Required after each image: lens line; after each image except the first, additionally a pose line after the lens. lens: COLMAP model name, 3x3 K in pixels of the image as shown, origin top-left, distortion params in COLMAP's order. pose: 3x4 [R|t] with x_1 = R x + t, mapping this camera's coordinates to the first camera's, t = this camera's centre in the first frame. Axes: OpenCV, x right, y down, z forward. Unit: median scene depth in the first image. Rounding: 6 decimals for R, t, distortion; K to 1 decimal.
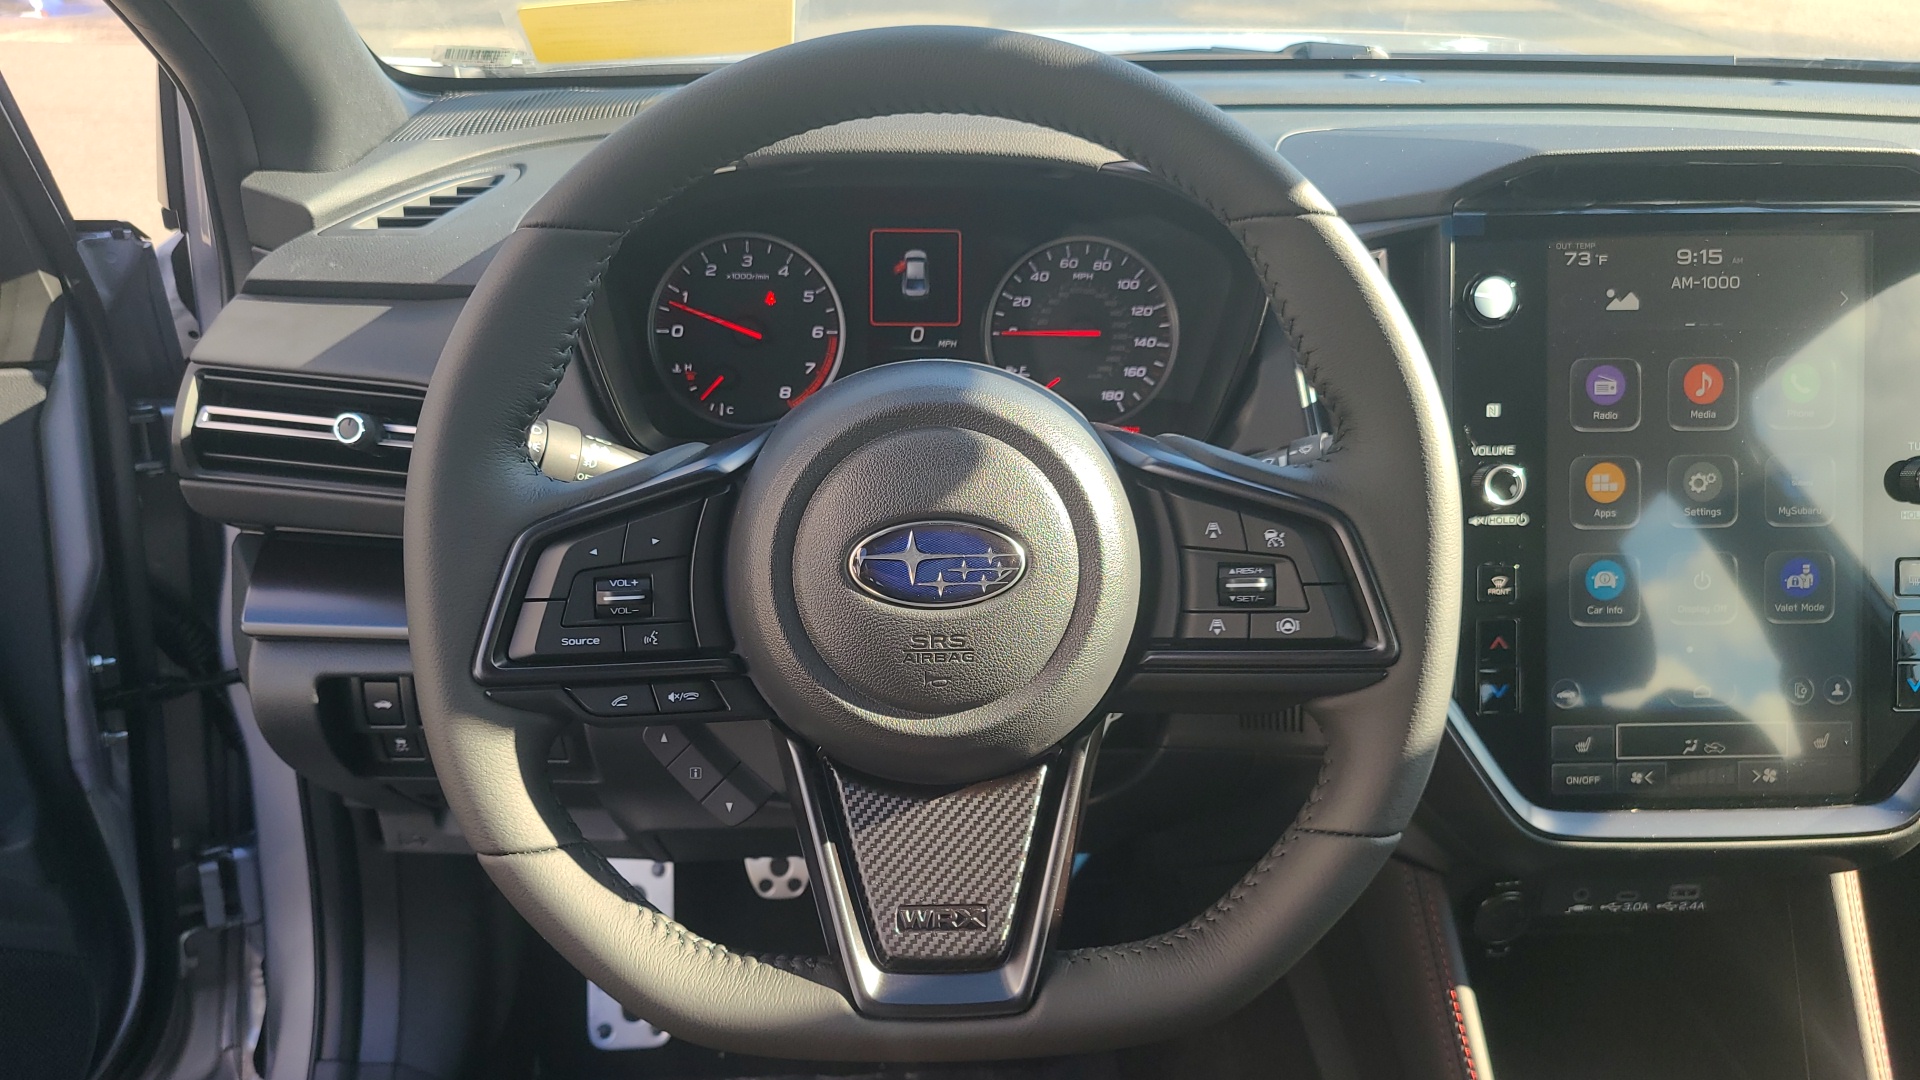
lens RADIAL K [[1440.5, 0, 954.5], [0, 1440.5, 536.1], [0, 0, 1]] dist [0.035780, -0.009311]
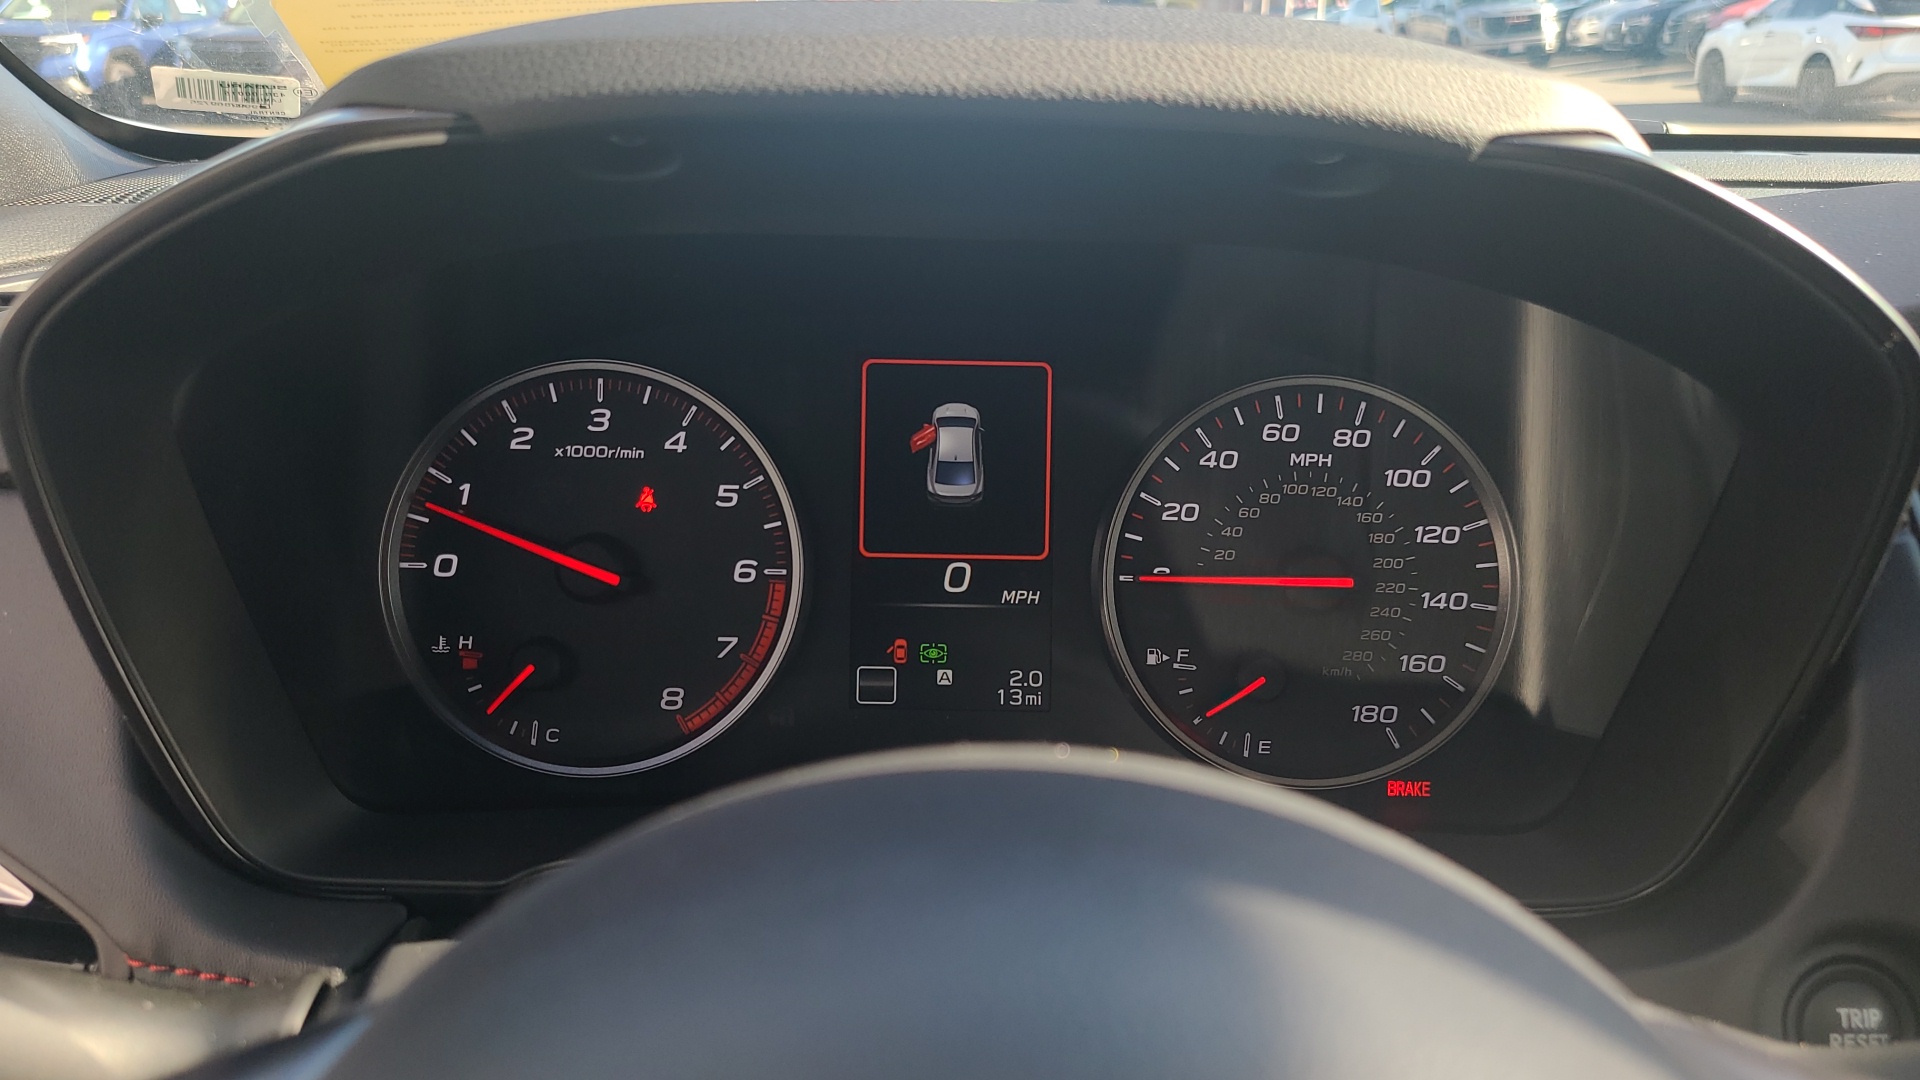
lens RADIAL K [[1440.5, 0, 962.6], [0, 1440.5, 543.8], [0, 0, 1]] dist [0.035780, -0.009311]
pose [[0.999601, 0.012628, -0.025260, -0.012483], [-0.015748, 0.991724, -0.127421, -0.091616], [0.023442, 0.127768, 0.991527, 0.535625]]
